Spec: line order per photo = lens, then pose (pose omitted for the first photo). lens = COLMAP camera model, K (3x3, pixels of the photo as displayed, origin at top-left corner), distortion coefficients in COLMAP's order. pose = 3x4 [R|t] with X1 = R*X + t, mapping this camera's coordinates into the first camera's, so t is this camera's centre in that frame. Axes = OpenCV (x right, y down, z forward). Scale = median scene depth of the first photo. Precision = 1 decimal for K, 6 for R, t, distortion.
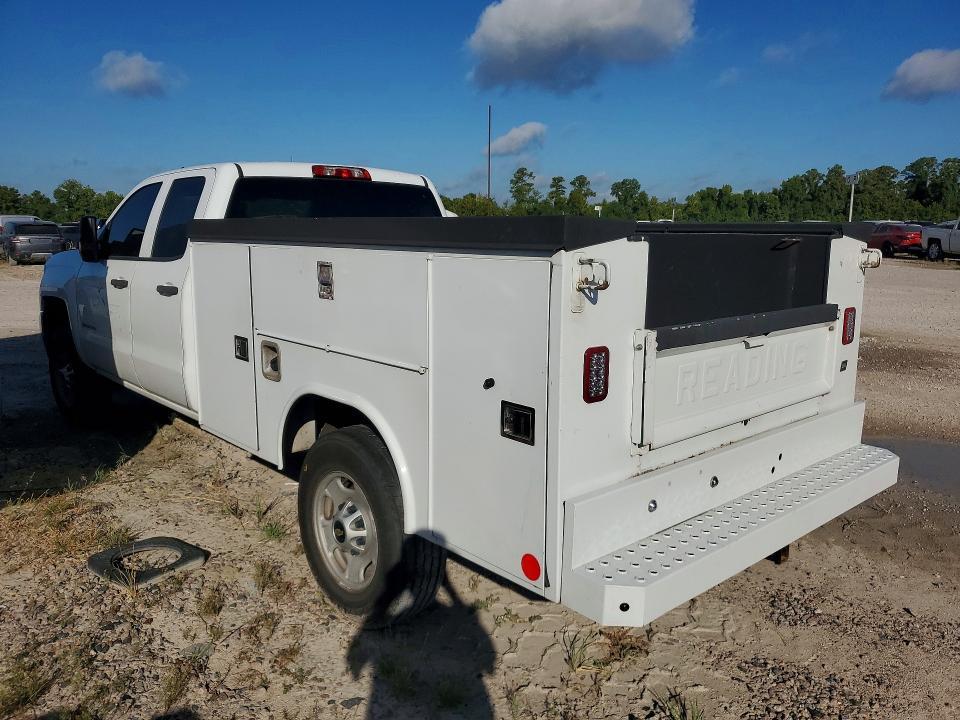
lens RADIAL K [[769.7, 0, 480.0], [0, 769.7, 360.0], [0, 0, 1]] dist [0.094745, -0.127724]
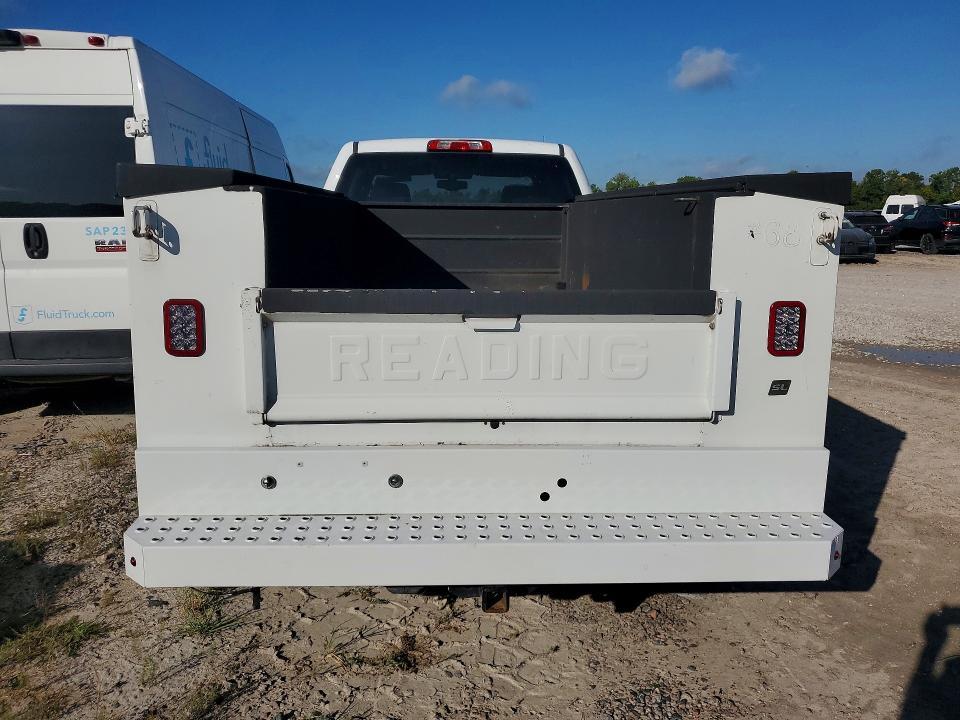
lens RADIAL K [[762.9, 0, 479.6], [0, 762.9, 343.3], [0, 0, 1]] dist [0.133491, -0.135239]
pose [[0.762639, 0.107852, -0.637769, 0.568750], [-0.111640, 0.993151, 0.034452, -0.020039], [0.637117, 0.044926, 0.769457, 0.260954]]
